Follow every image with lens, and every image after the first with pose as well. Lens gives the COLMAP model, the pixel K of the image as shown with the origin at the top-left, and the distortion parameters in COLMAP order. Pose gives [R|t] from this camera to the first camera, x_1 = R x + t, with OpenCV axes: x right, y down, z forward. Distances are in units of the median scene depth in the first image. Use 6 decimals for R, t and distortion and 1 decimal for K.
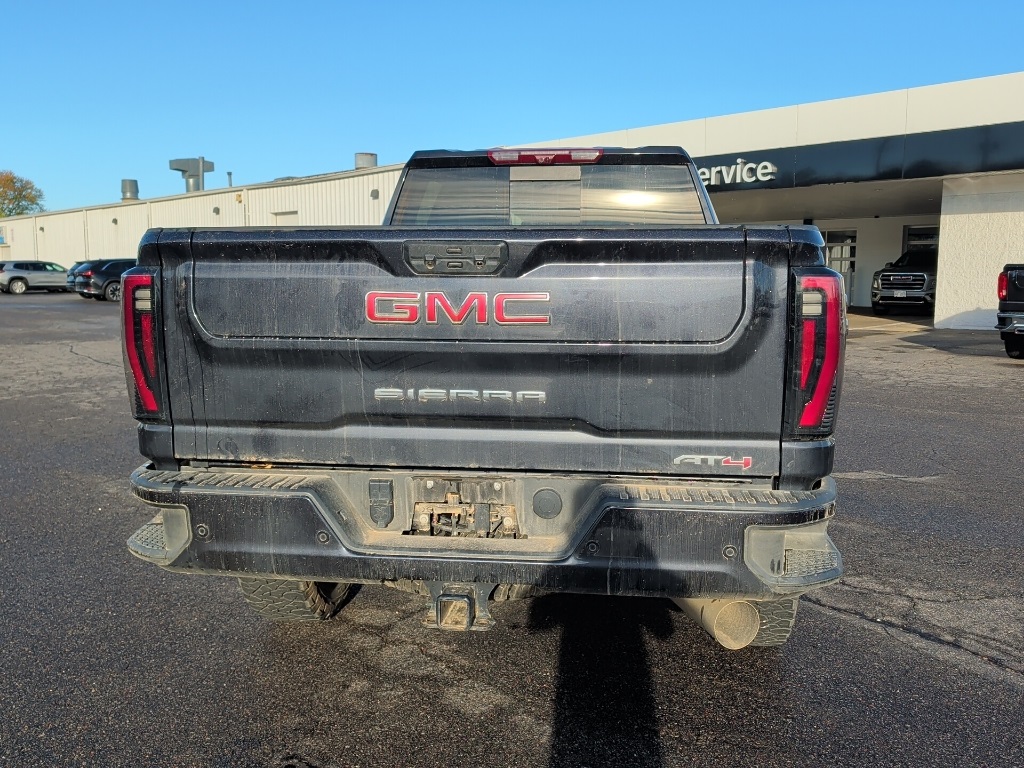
lens RADIAL K [[887.7, 0, 511.2], [0, 887.7, 382.7], [0, 0, 1]] dist [0.015308, 0.009143]
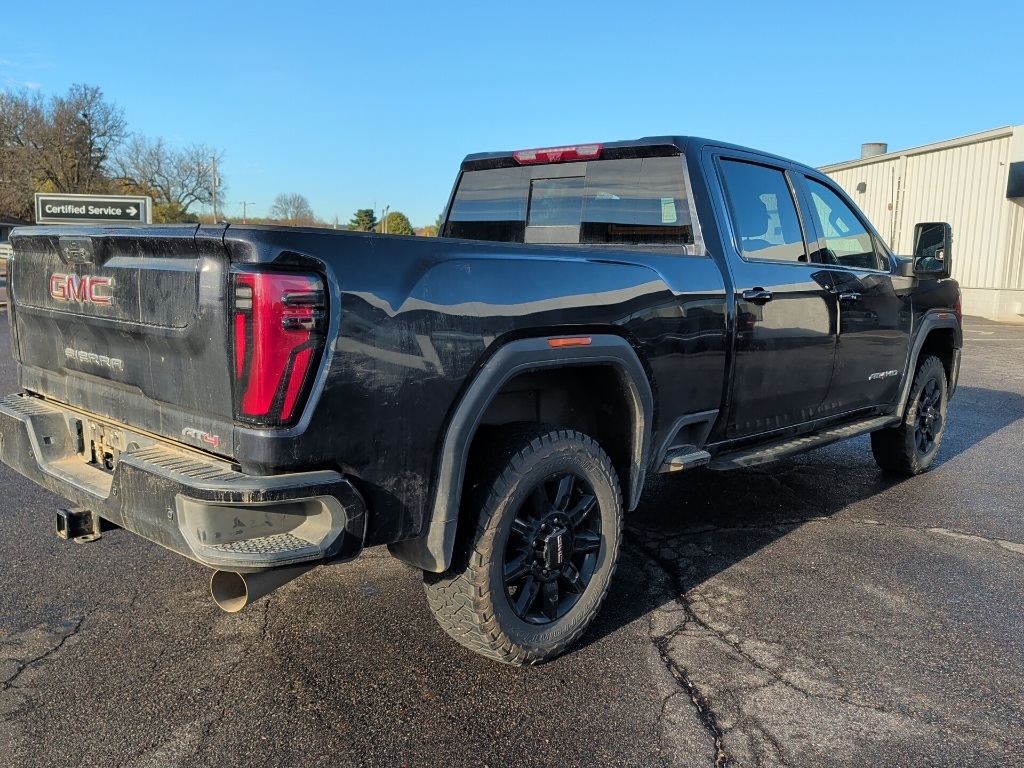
lens RADIAL K [[887.7, 0, 511.2], [0, 887.7, 387.1], [0, 0, 1]] dist [0.015308, 0.009143]
pose [[0.802157, 0.102679, -0.588219, 0.617225], [-0.097776, 0.994394, 0.040243, -0.028904], [0.589054, 0.025232, 0.807700, 0.168209]]
